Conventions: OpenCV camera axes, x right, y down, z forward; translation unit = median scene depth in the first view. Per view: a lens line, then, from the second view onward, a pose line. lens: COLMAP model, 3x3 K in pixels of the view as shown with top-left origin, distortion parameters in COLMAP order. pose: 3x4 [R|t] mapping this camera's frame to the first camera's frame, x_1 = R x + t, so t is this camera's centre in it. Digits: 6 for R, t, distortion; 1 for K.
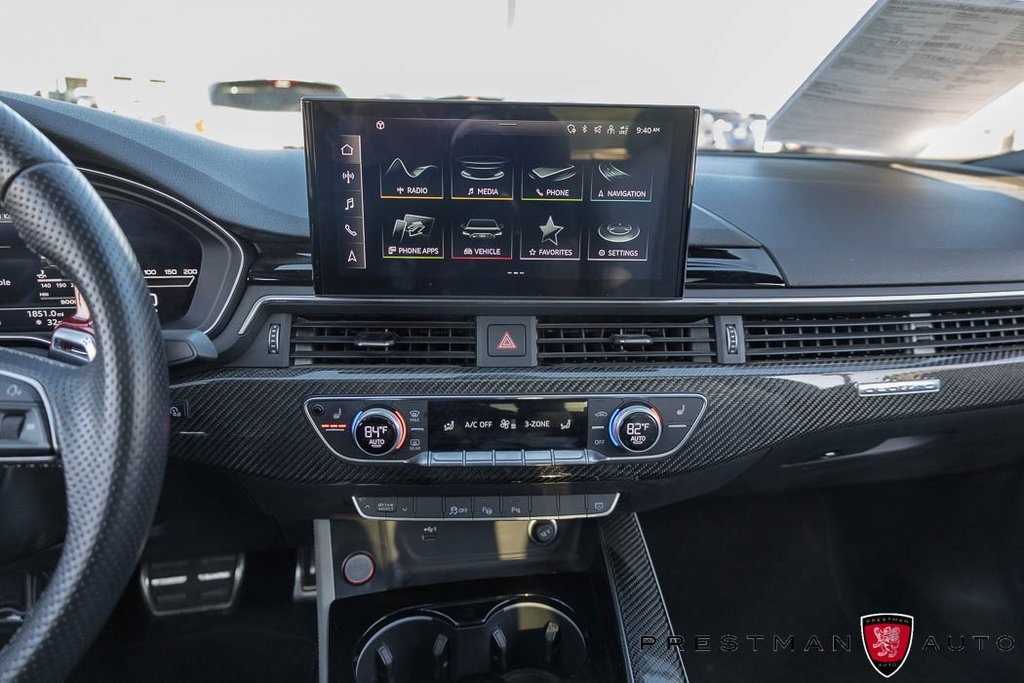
lens RADIAL K [[660.9, 0, 512.5], [0, 660.9, 343.3], [0, 0, 1]] dist [-0.001983, 0.017040]
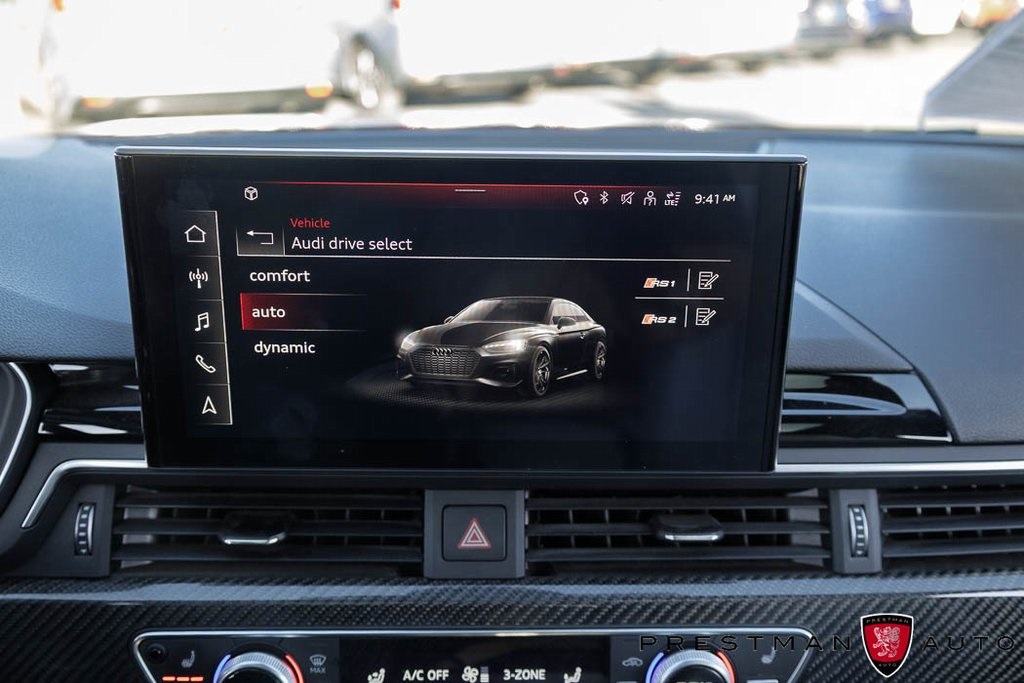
lens RADIAL K [[998.5, 0, 507.8], [0, 998.5, 350.0], [0, 0, 1]] dist [0.012618, 0.006313]
pose [[0.999545, 0.006819, -0.029386, 0.046682], [-0.005913, 0.999508, 0.030809, -0.196876], [0.029582, -0.030621, 0.999093, 0.110849]]
